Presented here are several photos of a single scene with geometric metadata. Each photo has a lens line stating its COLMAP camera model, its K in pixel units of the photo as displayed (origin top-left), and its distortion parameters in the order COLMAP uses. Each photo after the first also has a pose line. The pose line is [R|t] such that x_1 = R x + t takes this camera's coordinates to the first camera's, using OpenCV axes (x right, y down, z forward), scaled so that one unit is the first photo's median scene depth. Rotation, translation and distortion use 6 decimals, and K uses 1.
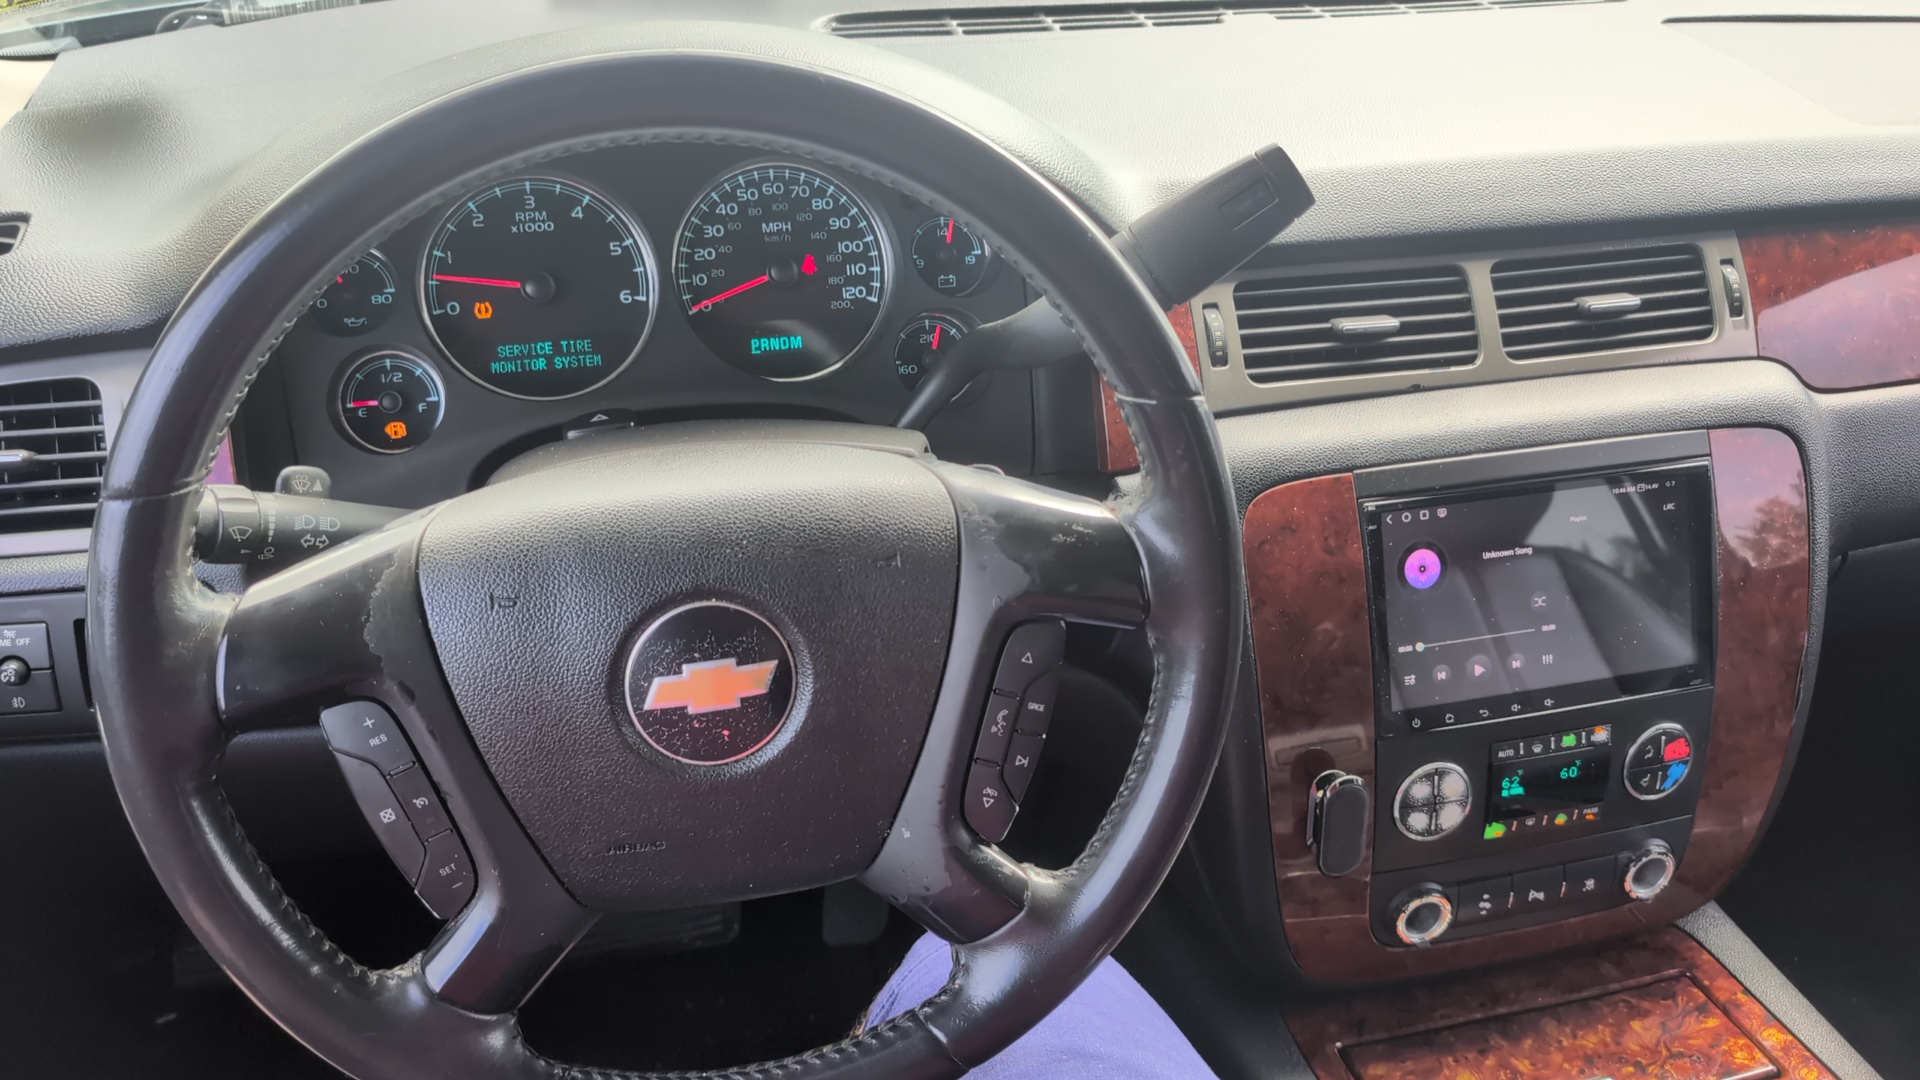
lens RADIAL K [[1656.2, 0, 992.0], [0, 1656.2, 566.8], [0, 0, 1]] dist [0.036790, -0.091305]
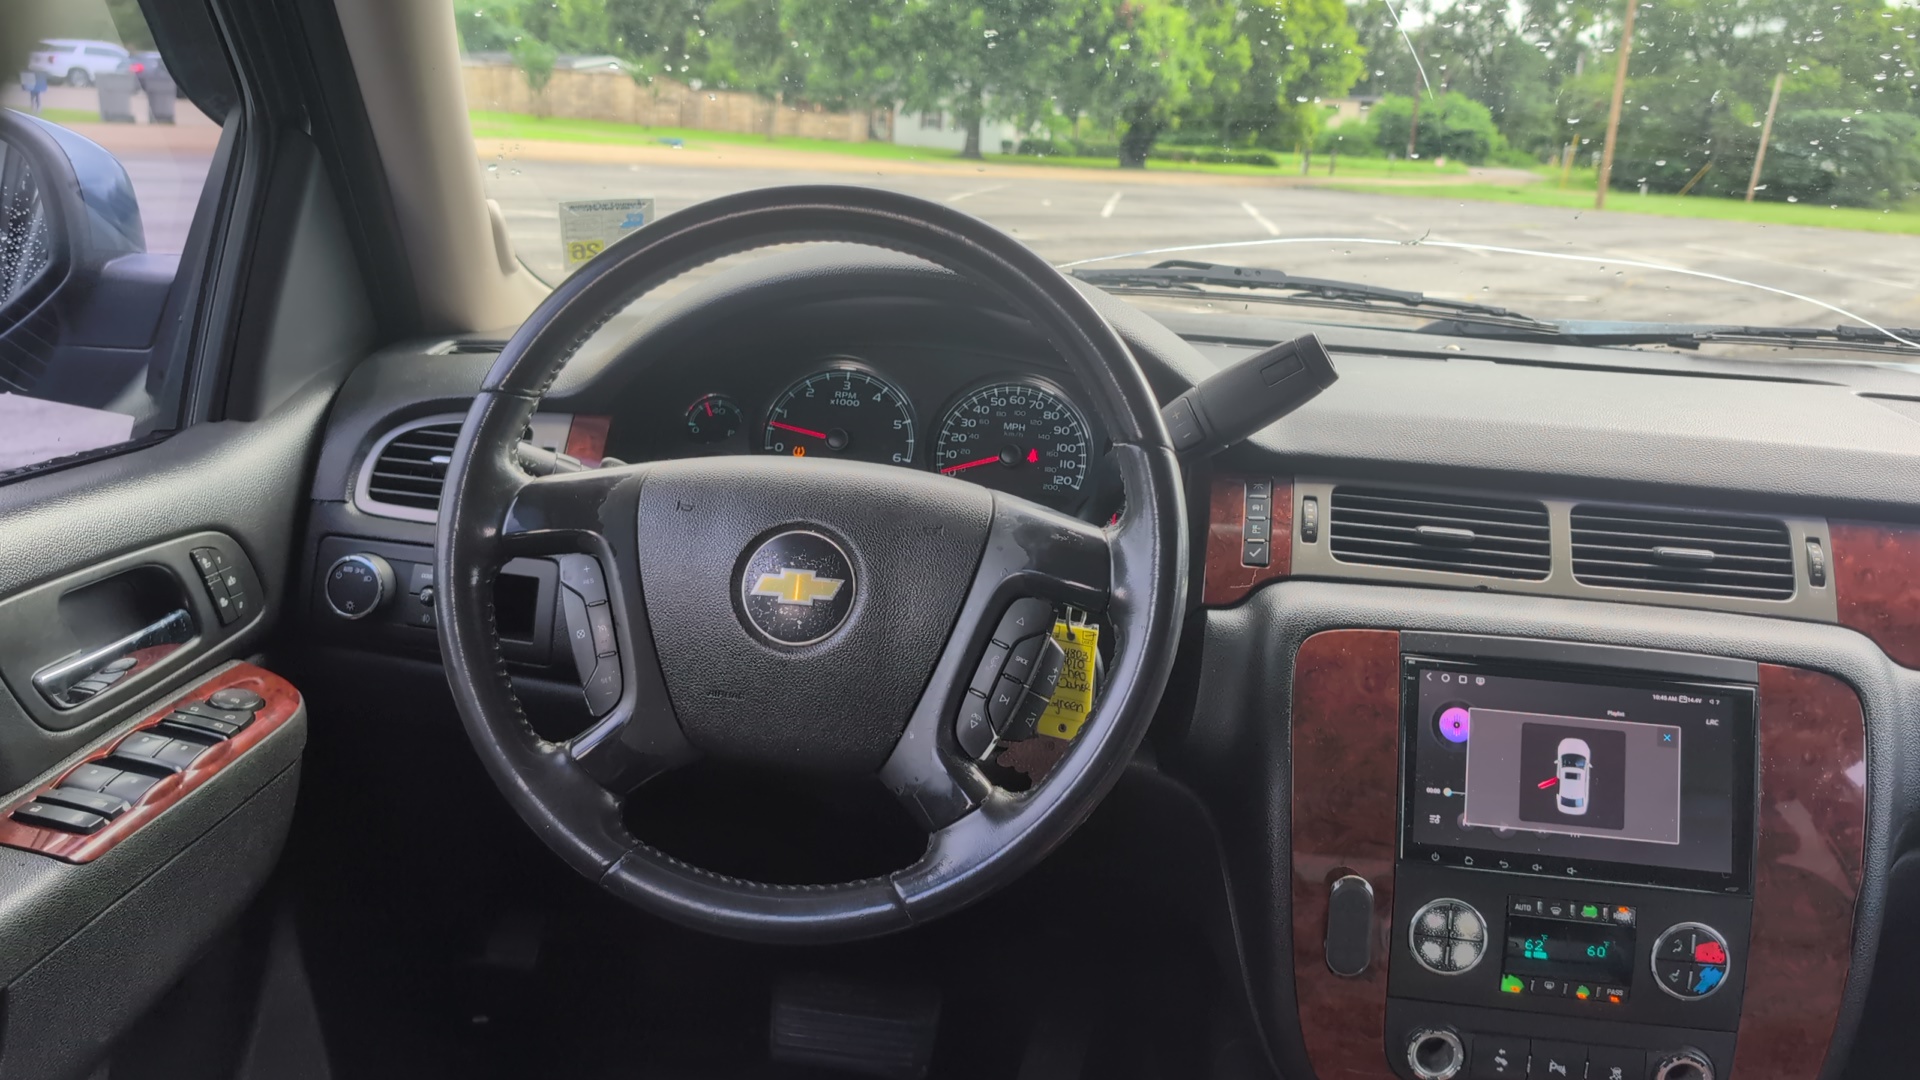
lens RADIAL K [[1656.2, 0, 954.3], [0, 1656.2, 528.4], [0, 0, 1]] dist [0.036790, -0.091305]
pose [[0.925590, 0.108988, -0.362498, 0.330112], [-0.225260, 0.928216, -0.296096, 0.289275], [0.304205, 0.355720, 0.883698, -0.183022]]
